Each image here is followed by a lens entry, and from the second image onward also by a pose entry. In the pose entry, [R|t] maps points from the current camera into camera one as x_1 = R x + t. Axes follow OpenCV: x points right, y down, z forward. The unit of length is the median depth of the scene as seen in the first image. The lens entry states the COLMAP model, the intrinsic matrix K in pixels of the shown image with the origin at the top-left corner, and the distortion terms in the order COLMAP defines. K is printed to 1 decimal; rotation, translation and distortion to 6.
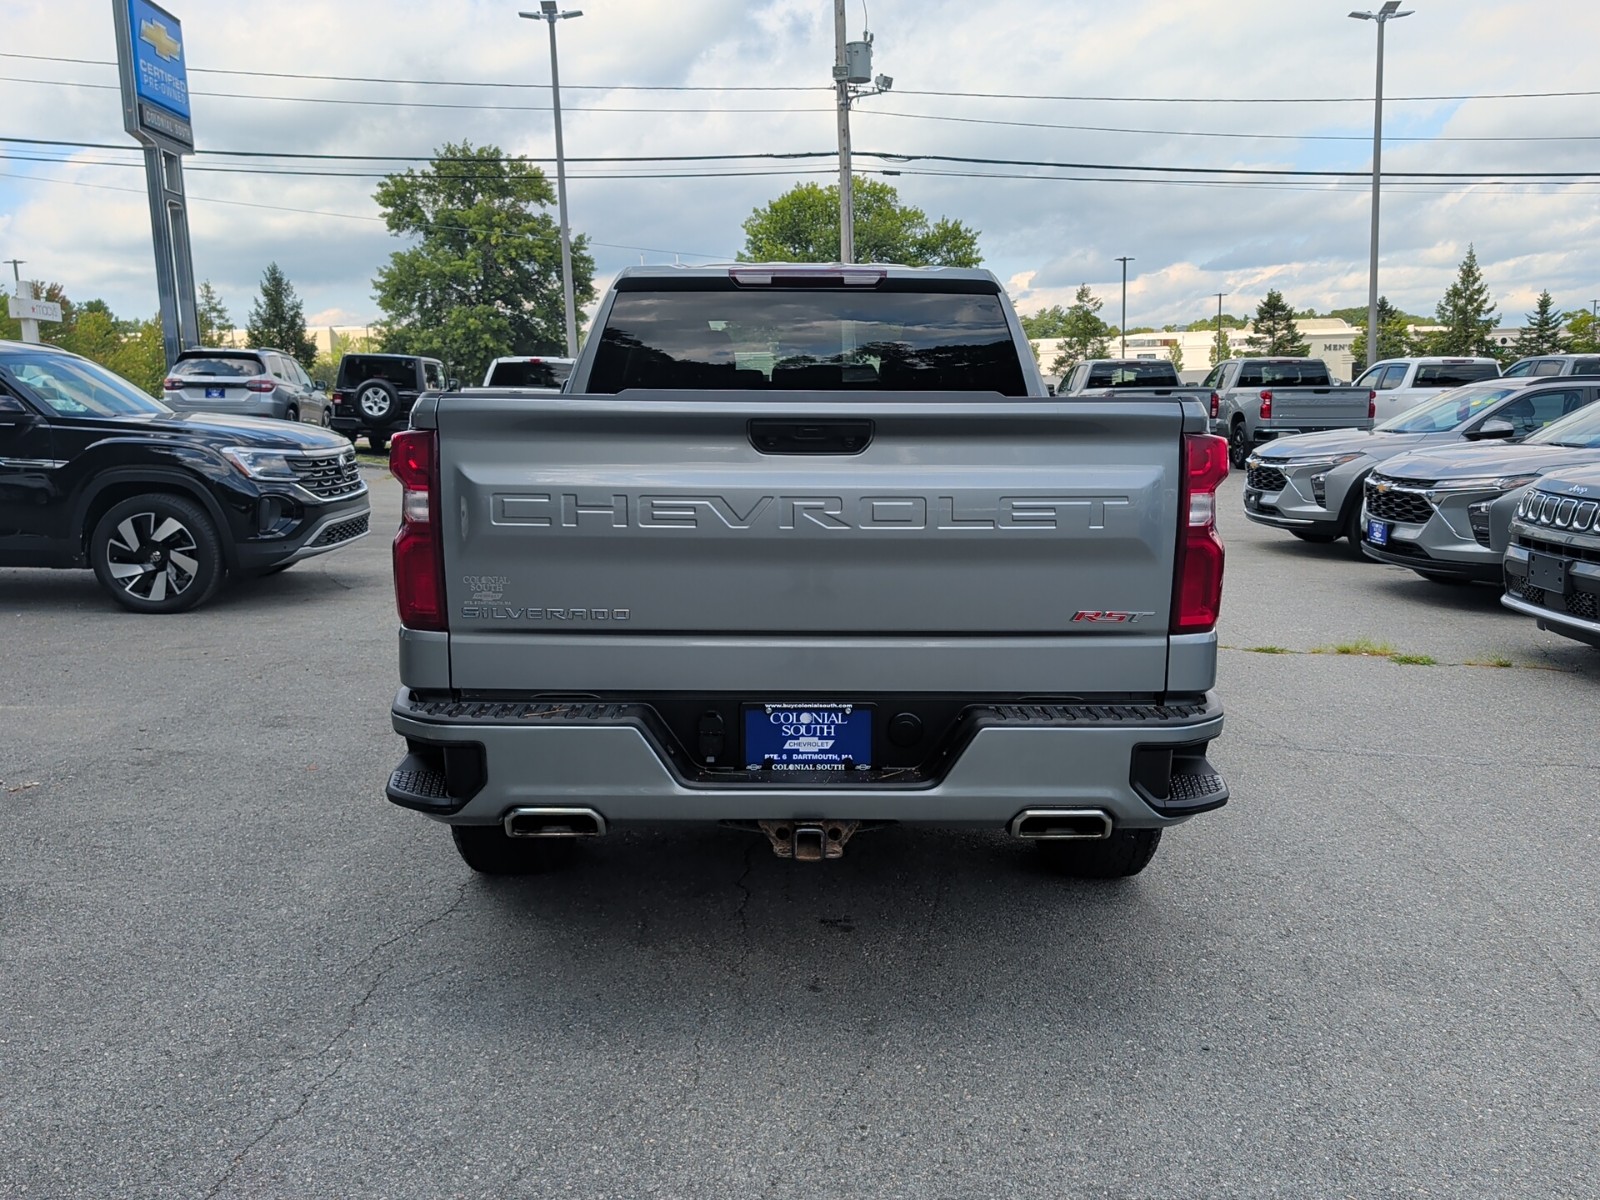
lens RADIAL K [[1355.3, 0, 807.1], [0, 1355.3, 593.9], [0, 0, 1]] dist [0.014986, -0.004258]
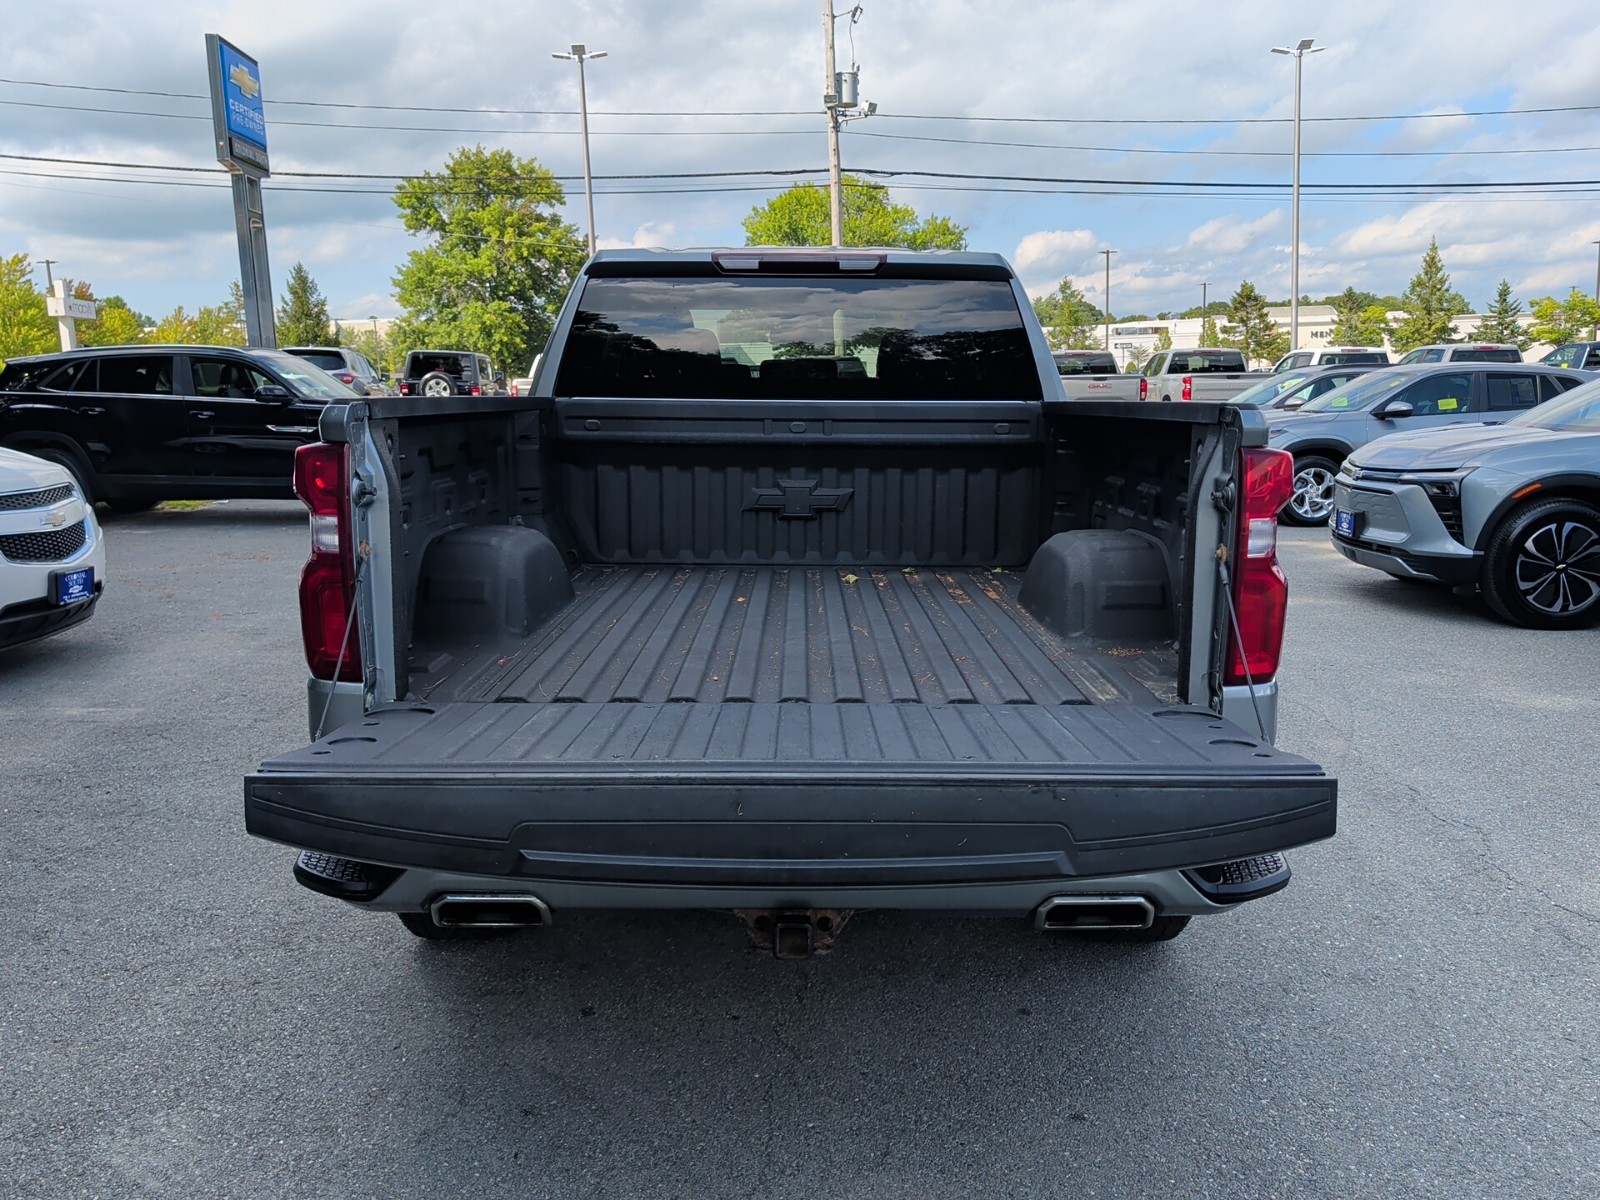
lens RADIAL K [[1366.3, 0, 803.8], [0, 1366.3, 580.8], [0, 0, 1]] dist [0.020719, 0.002757]
pose [[0.999978, -0.006372, -0.001813, 0.001265], [0.006367, 0.999975, -0.003115, 0.021756], [0.001833, 0.003103, 0.999994, -0.141563]]
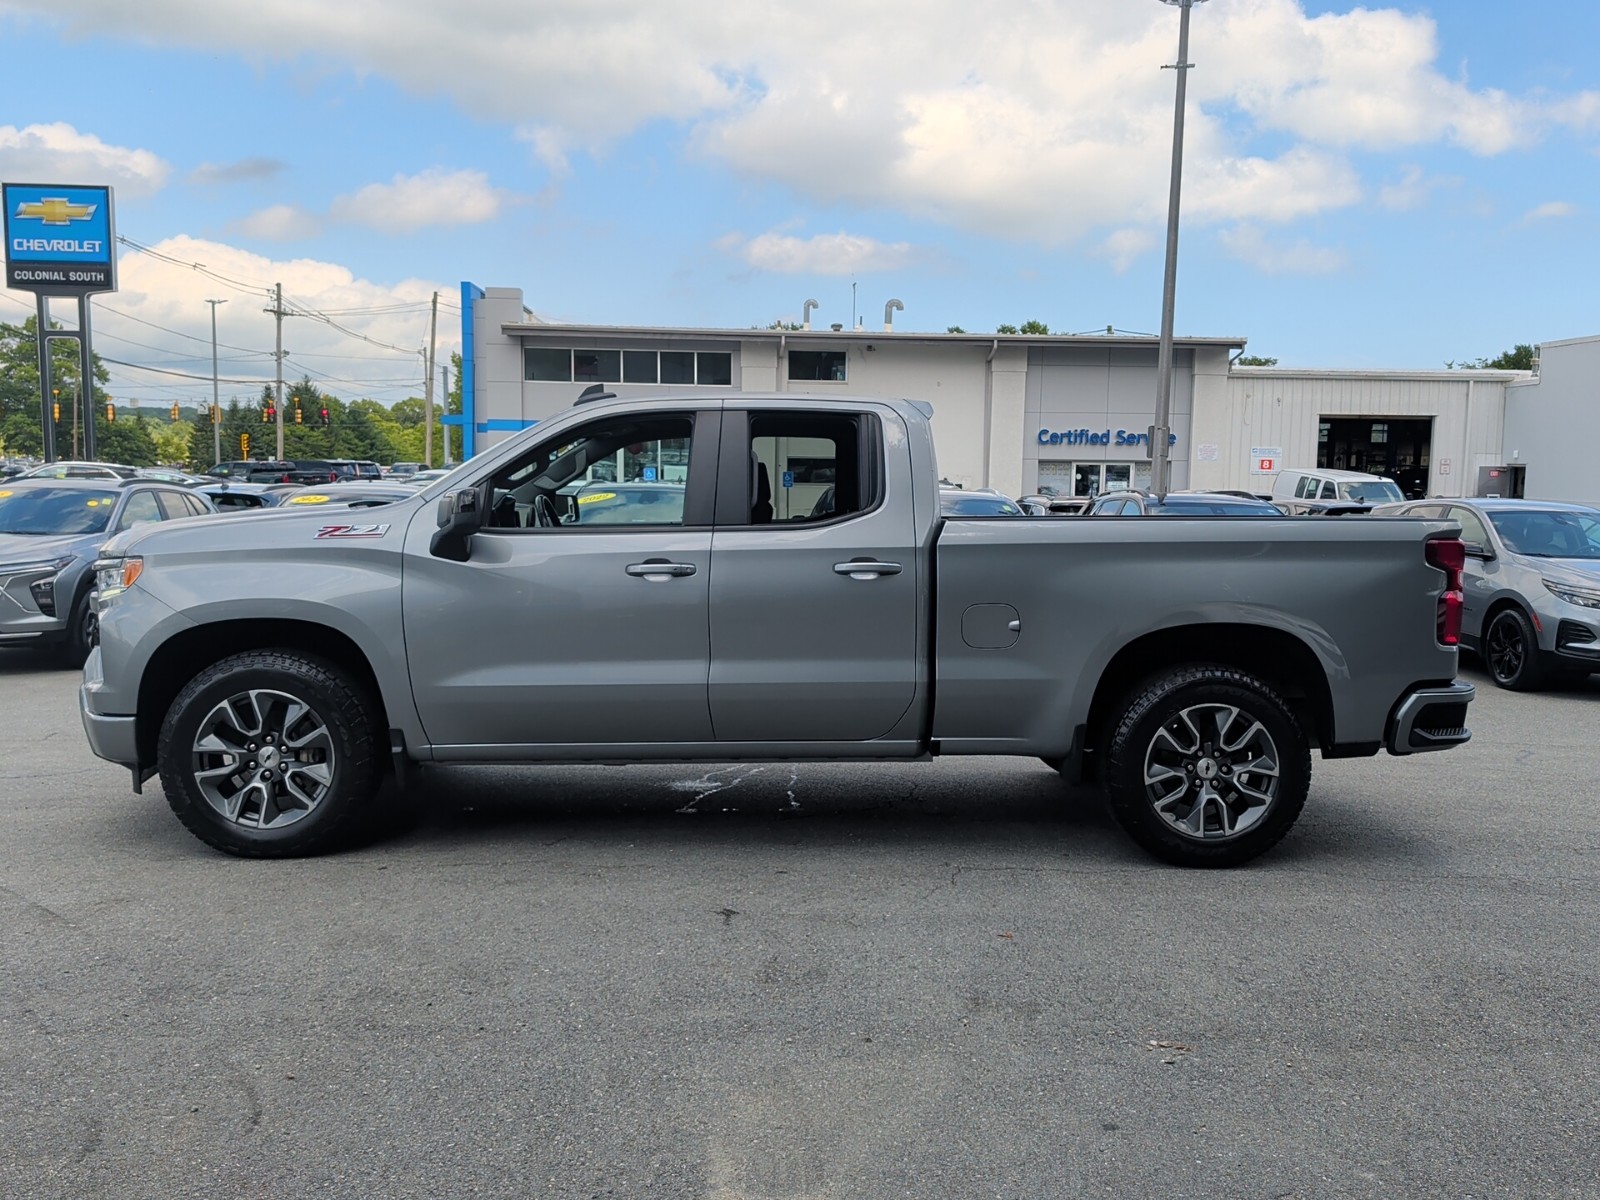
lens RADIAL K [[1355.0, 0, 806.7], [0, 1355.0, 597.1], [0, 0, 1]] dist [0.005926, -0.001795]
pose [[-0.034200, -0.073894, 0.996680, -0.202632], [0.131809, 0.988218, 0.077789, -0.029152], [-0.990685, 0.134032, -0.024057, 0.185198]]
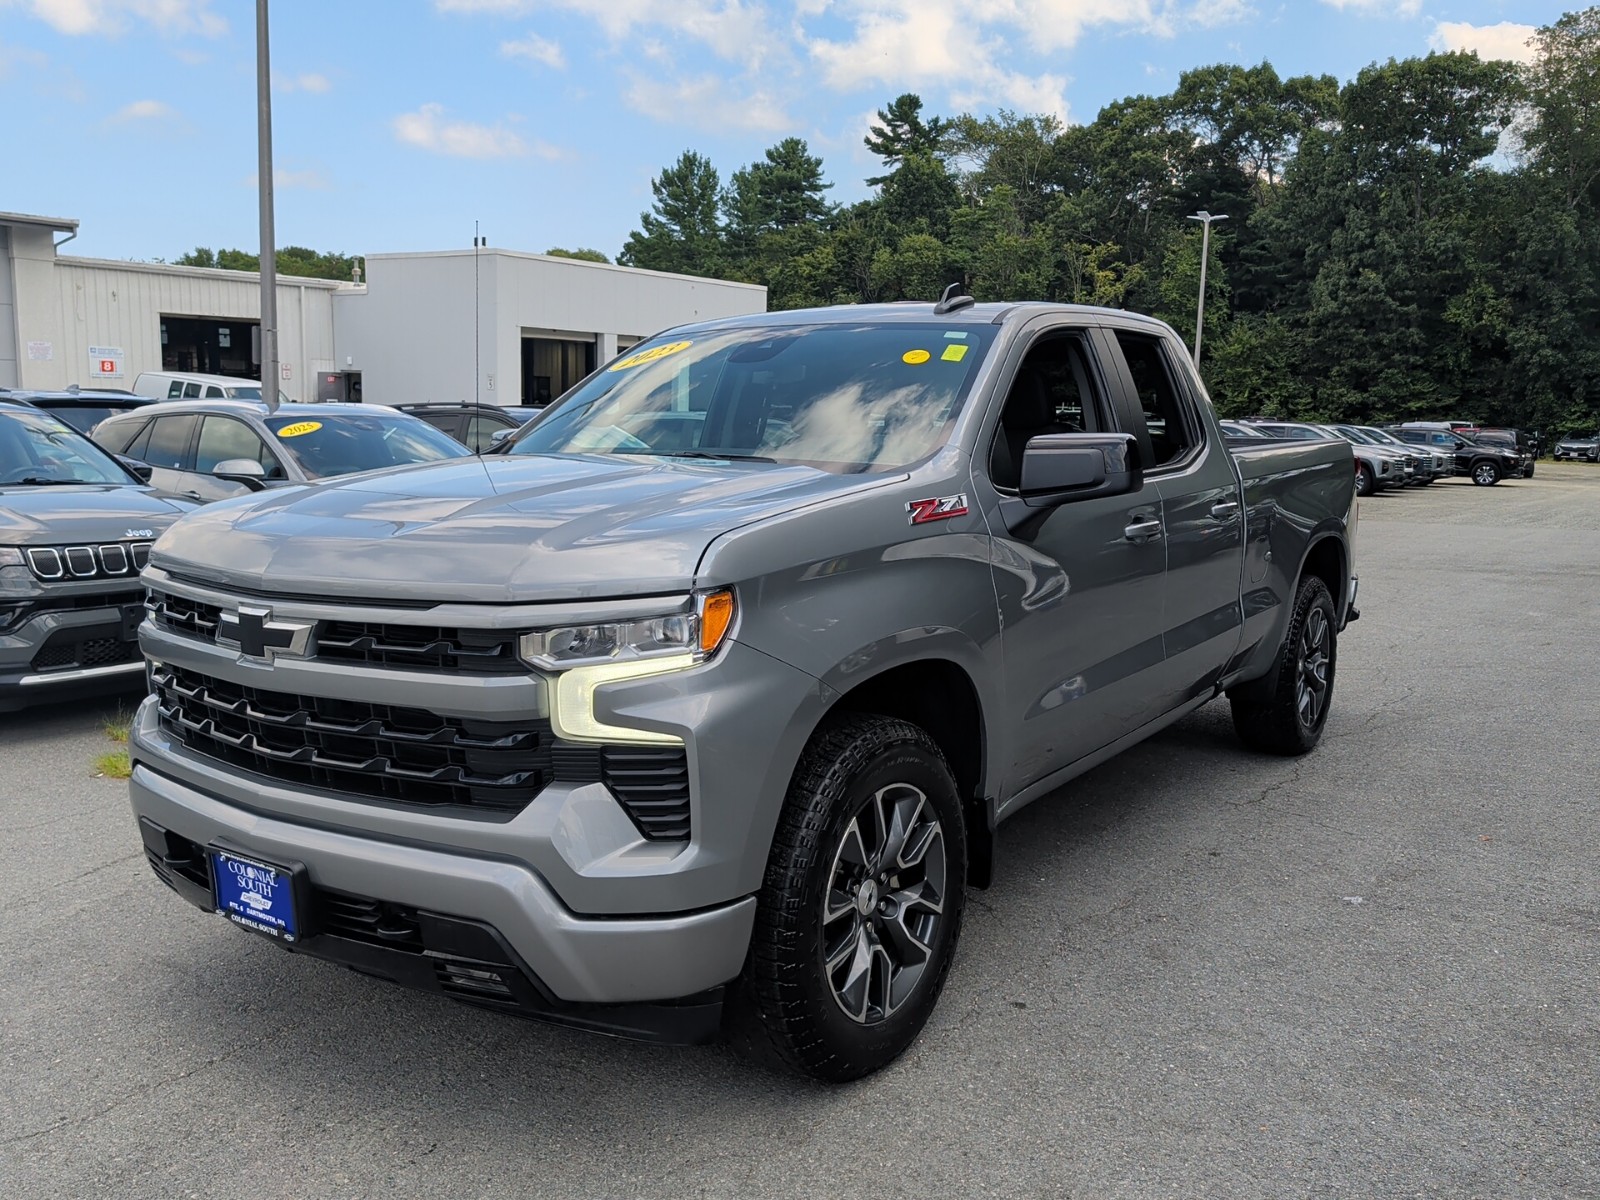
lens RADIAL K [[1355.0, 0, 806.7], [0, 1355.0, 597.1], [0, 0, 1]] dist [0.005926, -0.001795]
pose [[-0.822387, -0.082200, 0.562959, -0.081638], [0.076175, 0.964689, 0.252135, -0.052224], [-0.563806, 0.250236, -0.787086, 0.328047]]
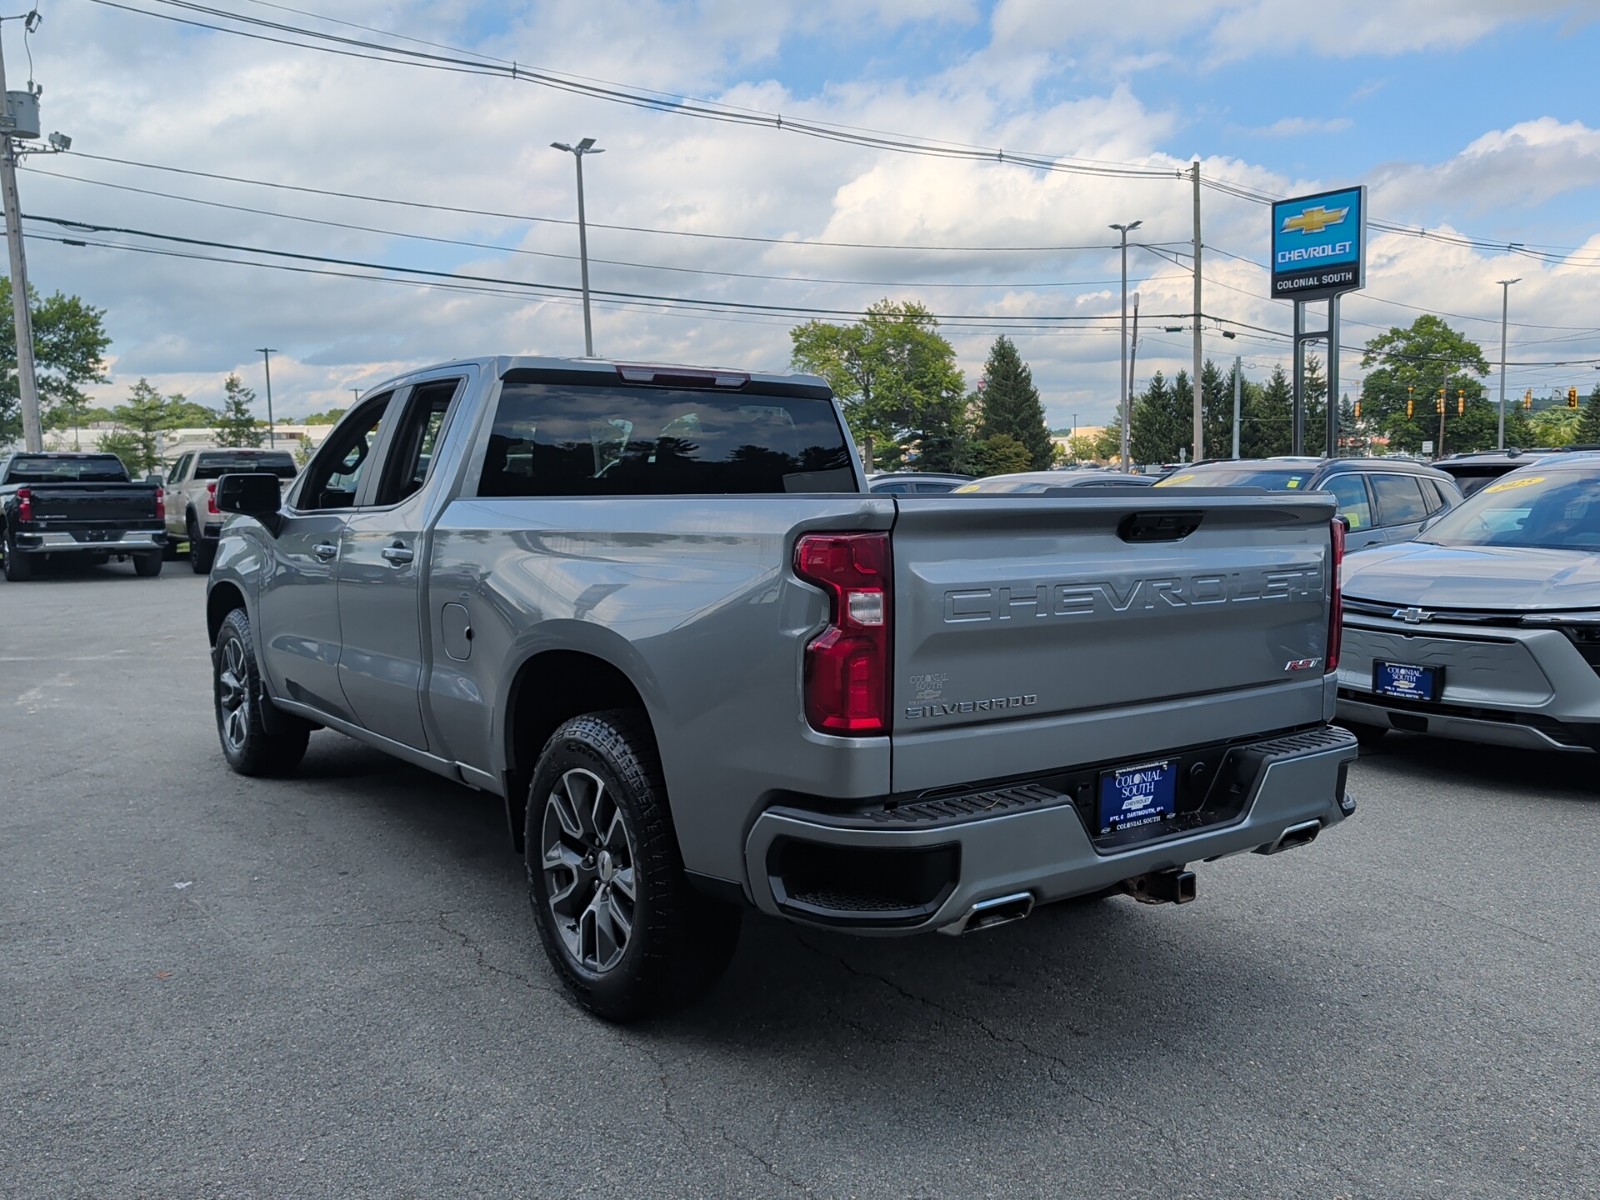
lens RADIAL K [[1355.0, 0, 806.7], [0, 1355.0, 597.1], [0, 0, 1]] dist [0.005926, -0.001795]
pose [[0.808077, -0.053229, 0.586667, -0.084127], [0.091603, 0.995149, -0.035883, -0.004080], [-0.581911, 0.082737, 0.809033, 0.023485]]
